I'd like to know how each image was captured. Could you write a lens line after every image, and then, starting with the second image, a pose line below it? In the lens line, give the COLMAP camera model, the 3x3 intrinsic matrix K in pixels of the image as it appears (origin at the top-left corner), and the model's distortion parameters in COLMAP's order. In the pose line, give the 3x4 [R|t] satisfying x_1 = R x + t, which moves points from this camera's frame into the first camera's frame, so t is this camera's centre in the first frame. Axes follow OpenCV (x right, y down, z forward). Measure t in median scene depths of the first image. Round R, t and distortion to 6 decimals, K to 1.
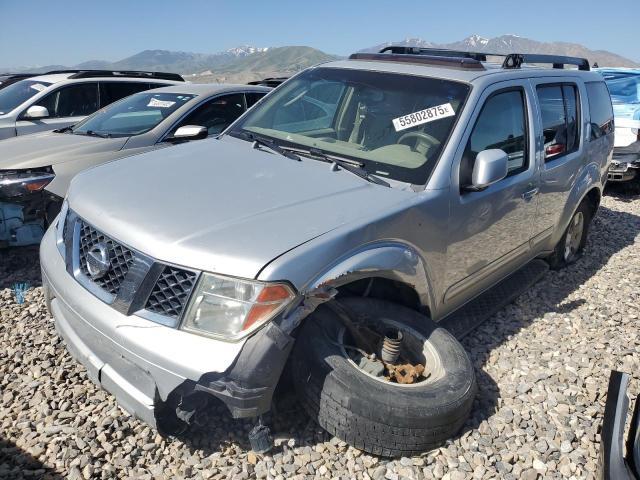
lens RADIAL K [[502.3, 0, 320.0], [0, 502.3, 240.0], [0, 0, 1]] dist [0.004857, 0.007557]
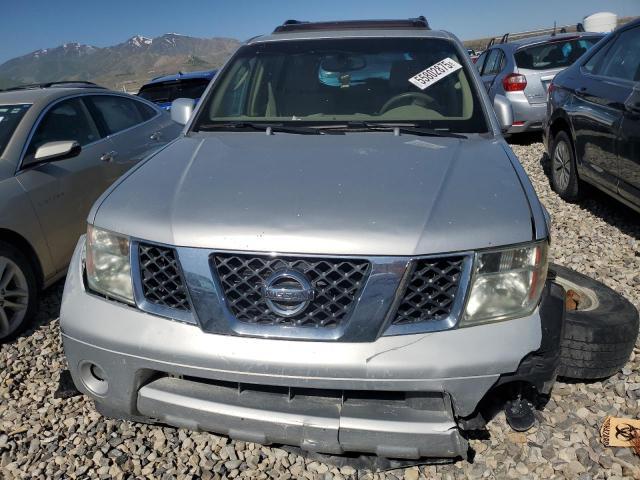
lens RADIAL K [[502.3, 0, 320.0], [0, 502.3, 240.0], [0, 0, 1]] dist [0.004857, 0.007557]
pose [[0.826338, -0.268905, 0.494829, -0.612999], [0.267600, 0.960596, 0.075138, -0.062949], [-0.495536, 0.070327, 0.865736, 0.275052]]
